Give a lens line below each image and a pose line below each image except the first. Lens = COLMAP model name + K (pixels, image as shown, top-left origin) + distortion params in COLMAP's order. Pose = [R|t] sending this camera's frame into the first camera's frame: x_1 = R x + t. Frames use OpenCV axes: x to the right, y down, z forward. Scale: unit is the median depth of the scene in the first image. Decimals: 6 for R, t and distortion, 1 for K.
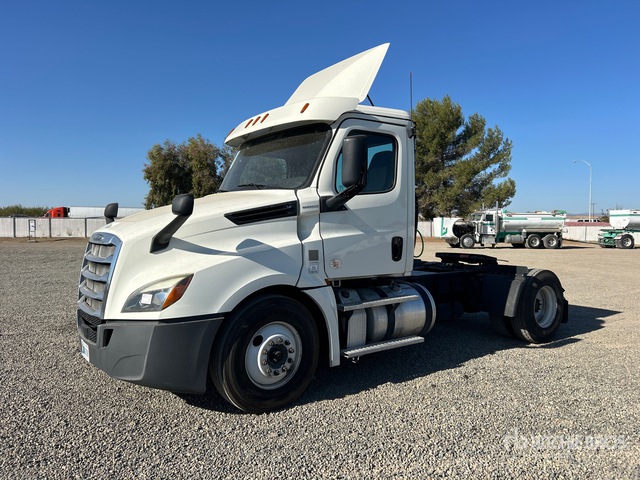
lens RADIAL K [[503.5, 0, 303.5], [0, 503.5, 242.2], [0, 0, 1]] dist [0.013501, 0.001438]
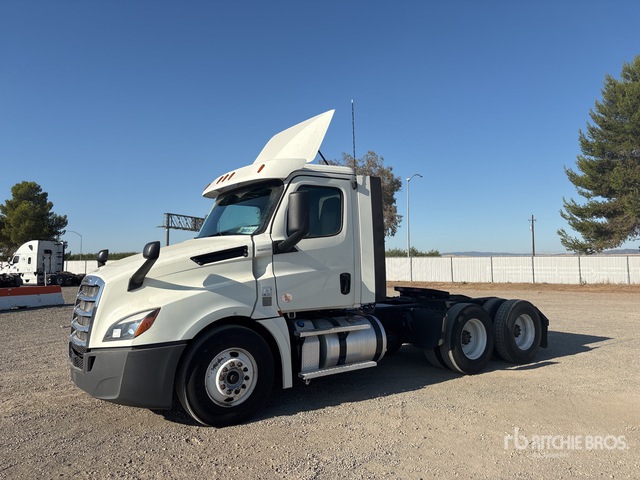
lens RADIAL K [[491.5, 0, 298.3], [0, 491.5, 219.1], [0, 0, 1]] dist [0.005254, 0.001738]
pose [[0.999558, -0.023024, -0.018795, 0.117518], [0.020551, 0.992249, -0.122555, 0.002375], [0.021471, 0.122114, 0.992284, -0.165587]]
